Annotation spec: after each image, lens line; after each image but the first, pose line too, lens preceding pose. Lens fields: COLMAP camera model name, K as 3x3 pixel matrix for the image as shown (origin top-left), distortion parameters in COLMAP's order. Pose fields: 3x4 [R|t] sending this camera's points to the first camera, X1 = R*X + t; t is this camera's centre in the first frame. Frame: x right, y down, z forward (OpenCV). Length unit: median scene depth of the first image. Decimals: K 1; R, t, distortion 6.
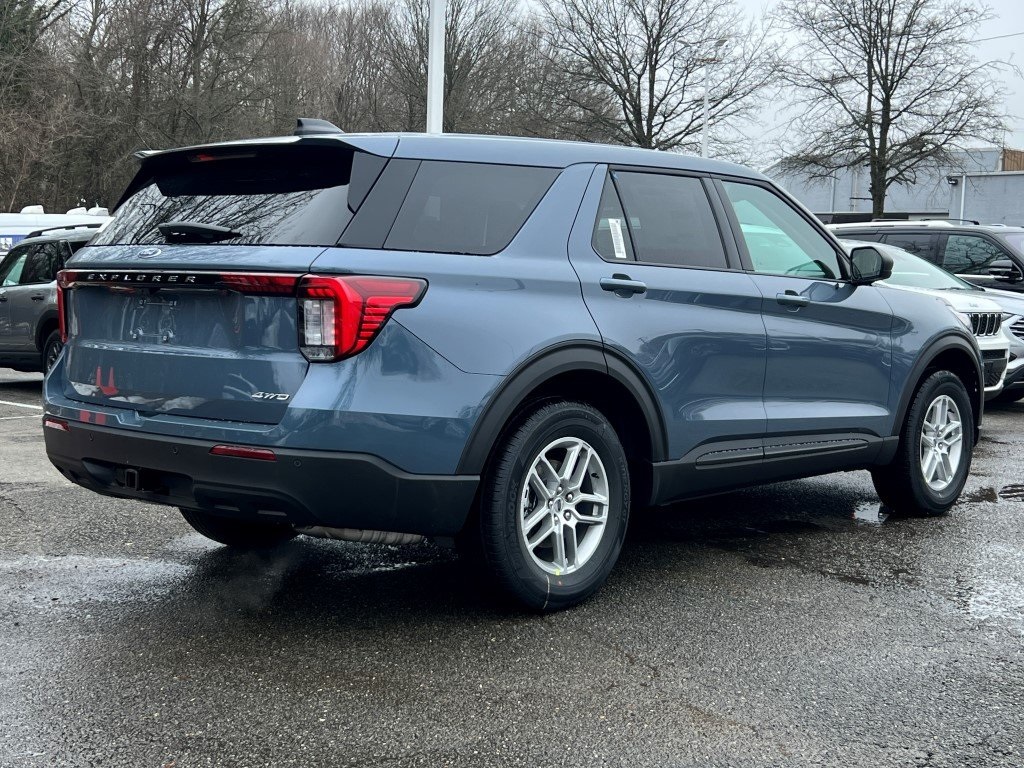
lens RADIAL K [[1371.7, 0, 512.0], [0, 1371.7, 384.0], [0, 0, 1]] dist [0.153509, -0.045529]
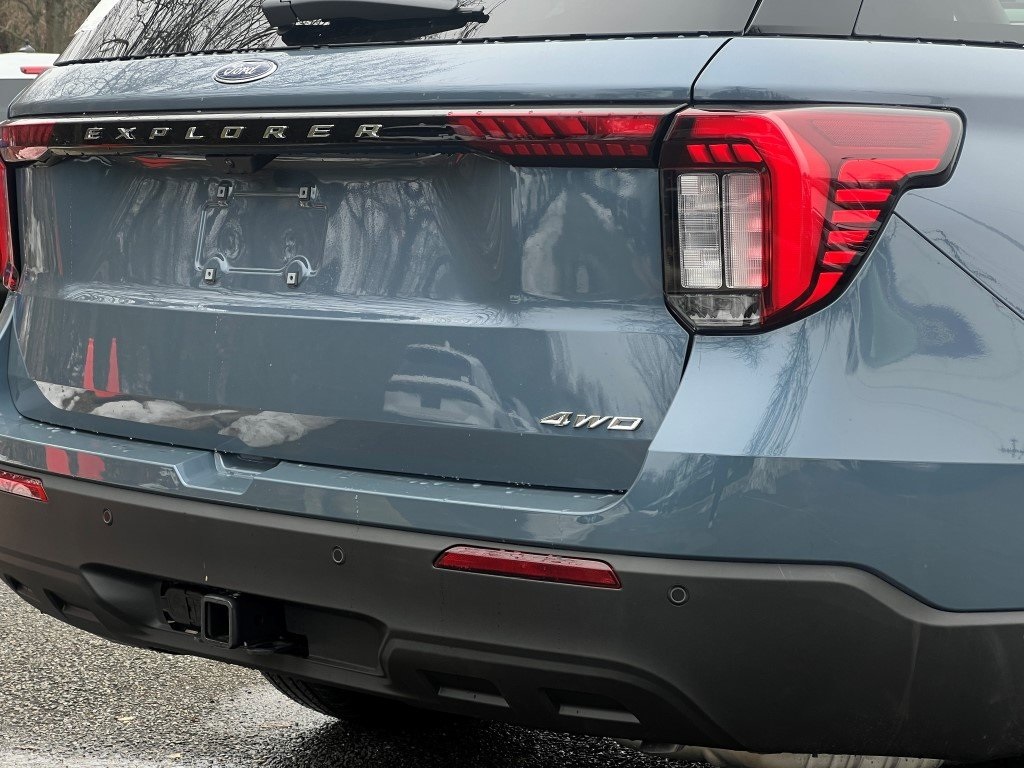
lens RADIAL K [[2301.9, 0, 512.0], [0, 2301.9, 384.0], [0, 0, 1]] dist [0.296180, 0.588492]
pose [[0.999257, -0.021346, -0.032101, -0.164808], [0.022178, 0.999421, 0.025788, -0.018059], [0.031532, -0.026481, 0.999152, 0.316953]]
